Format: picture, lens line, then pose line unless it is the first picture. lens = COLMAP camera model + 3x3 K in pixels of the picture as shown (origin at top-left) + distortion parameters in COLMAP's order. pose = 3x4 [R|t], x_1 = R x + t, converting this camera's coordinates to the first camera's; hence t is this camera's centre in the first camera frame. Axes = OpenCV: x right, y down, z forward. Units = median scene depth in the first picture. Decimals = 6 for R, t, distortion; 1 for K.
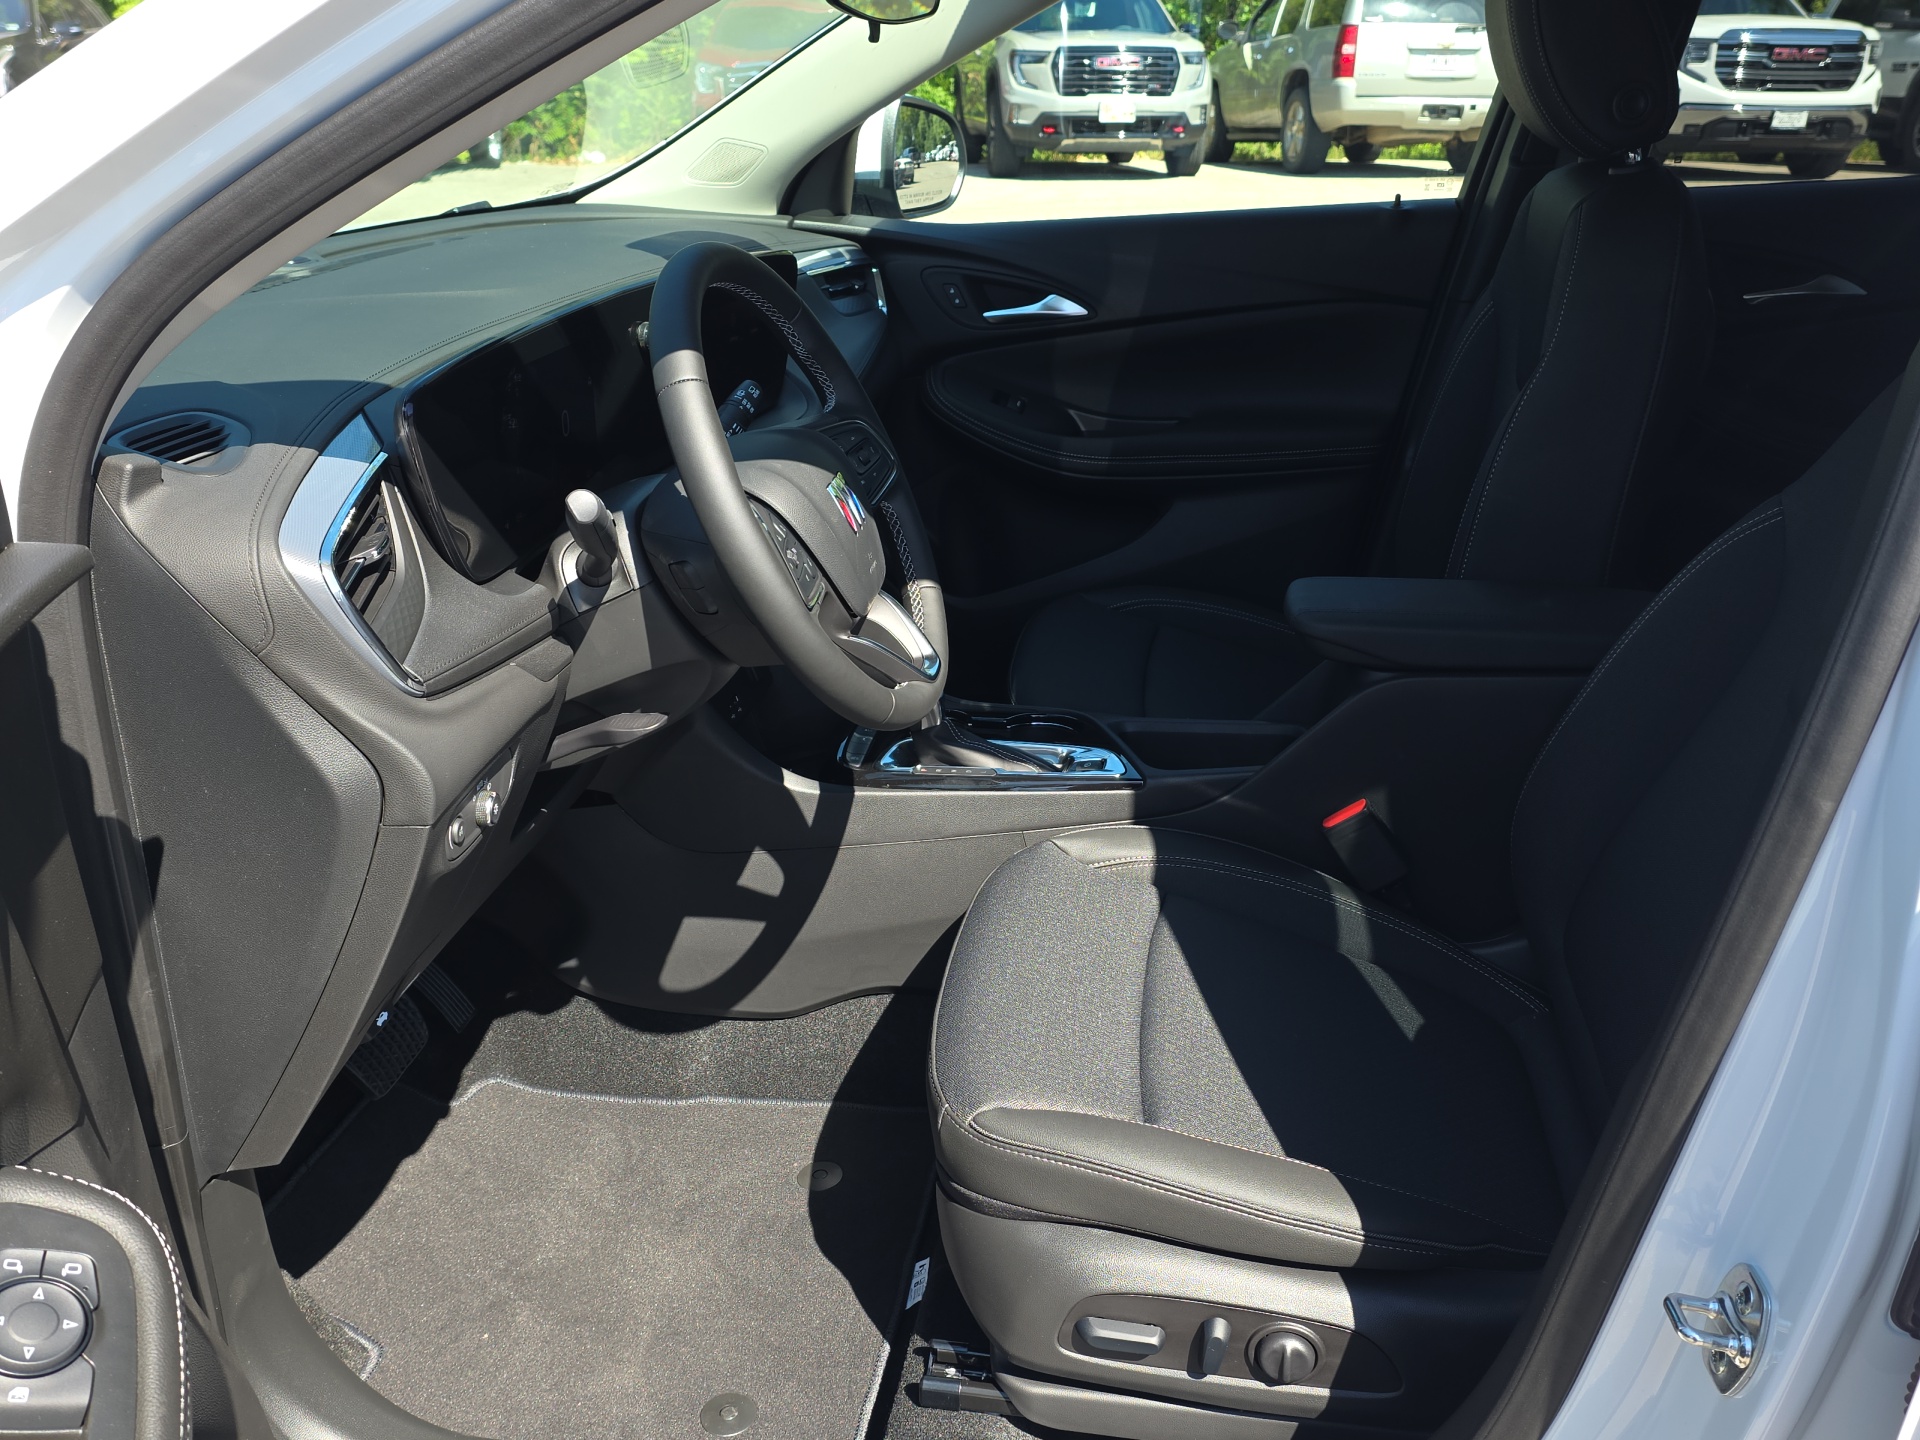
lens RADIAL K [[1615.6, 0, 965.1], [0, 1615.6, 724.2], [0, 0, 1]] dist [0.111585, -0.091832]
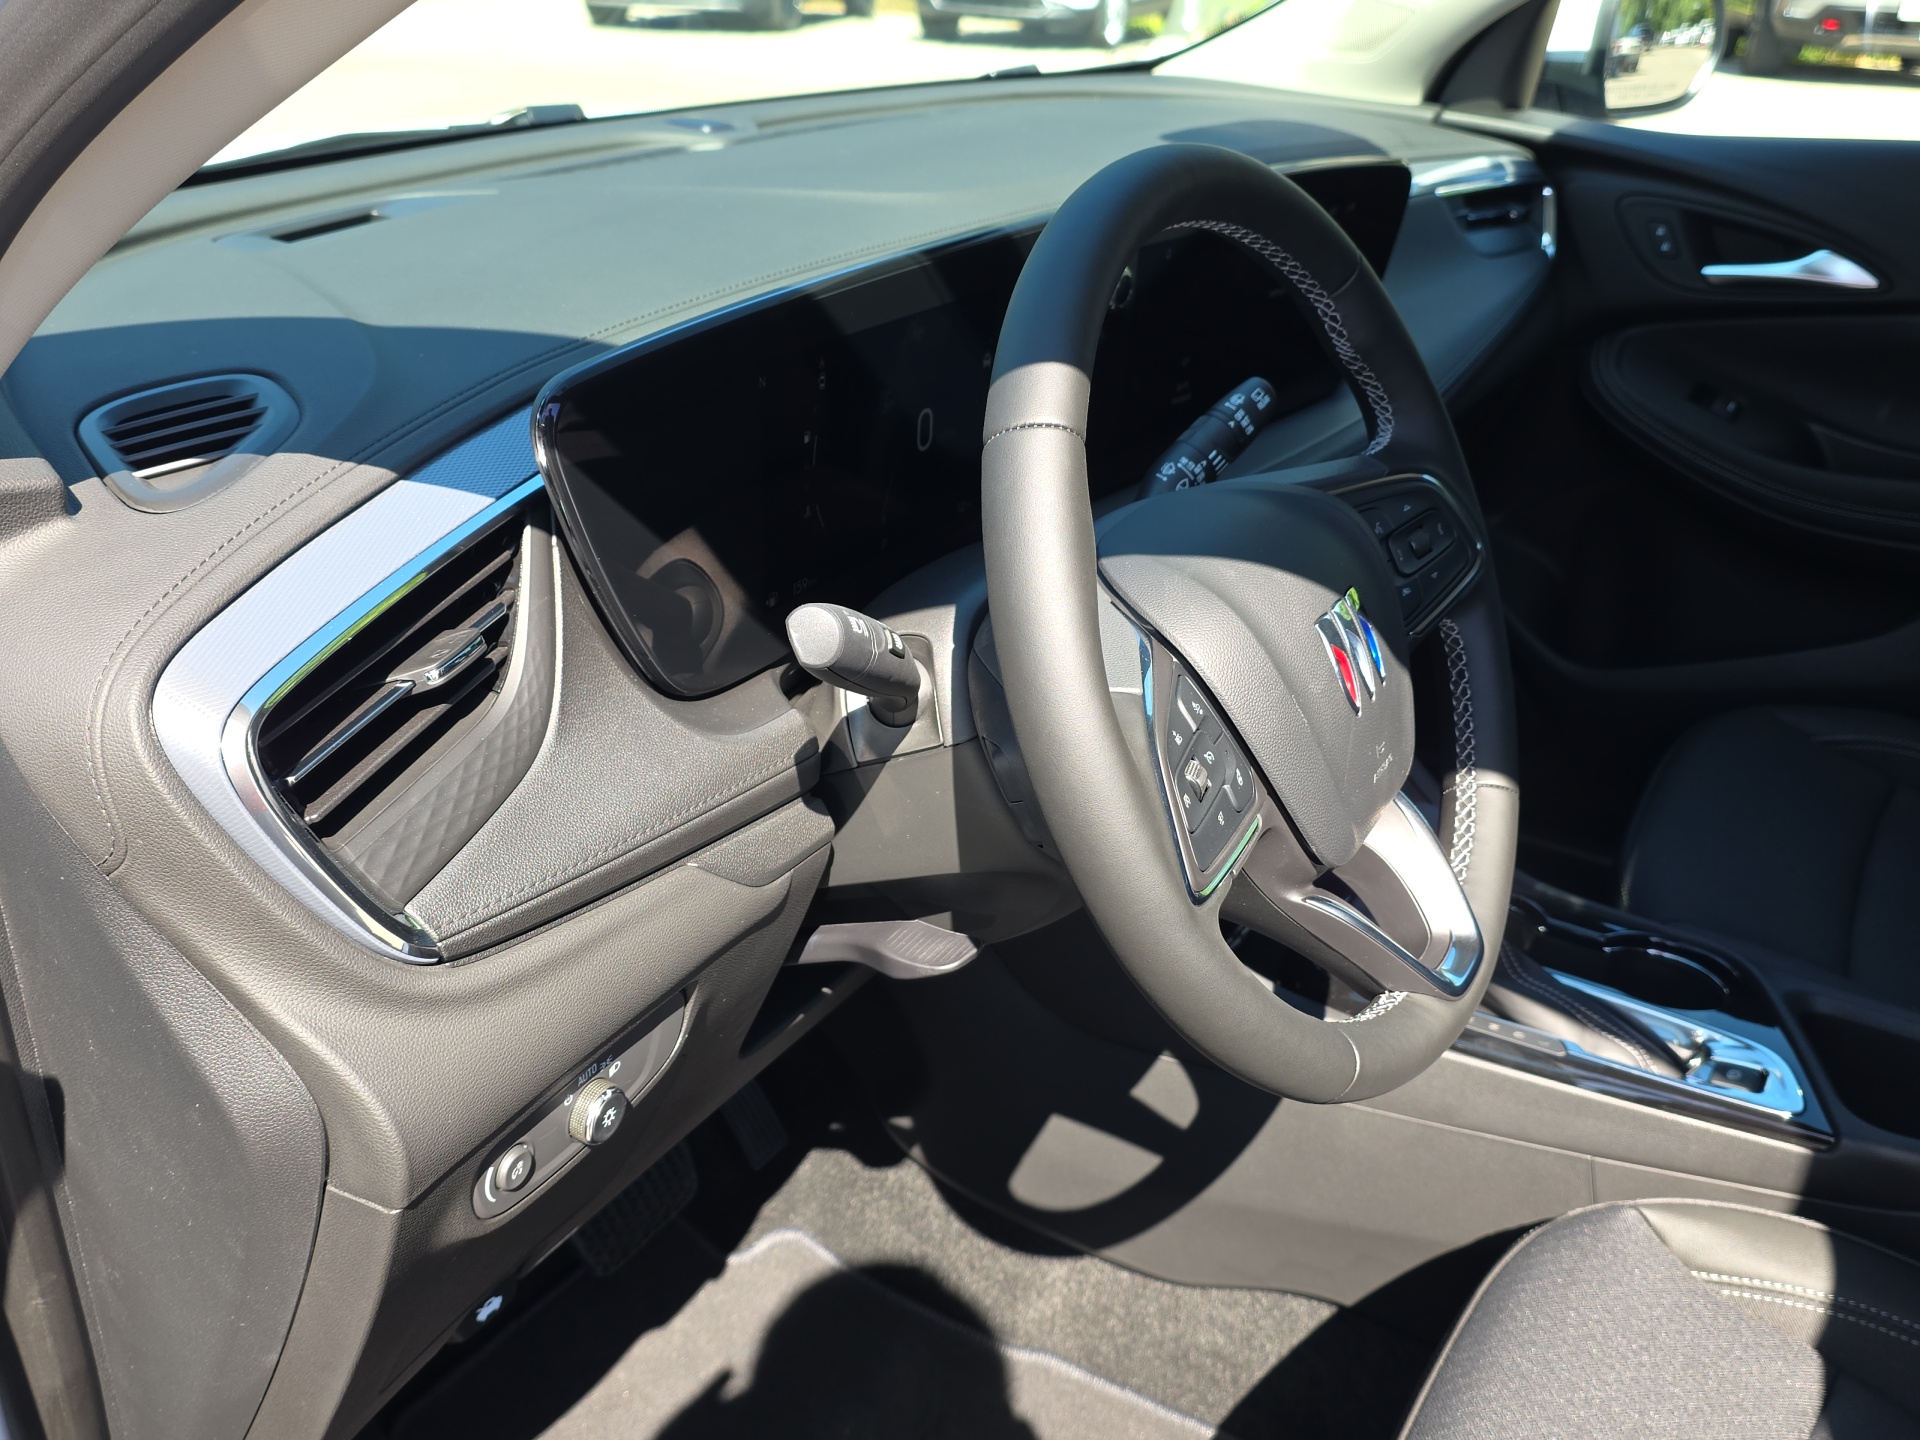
lens RADIAL K [[1655.8, 0, 960.8], [0, 1655.8, 718.0], [0, 0, 1]] dist [0.090732, -0.106639]
pose [[0.921833, 0.193529, -0.335813, -0.002872], [-0.175428, 0.980924, 0.083743, -0.110094], [0.345613, -0.018286, 0.938199, 0.349142]]
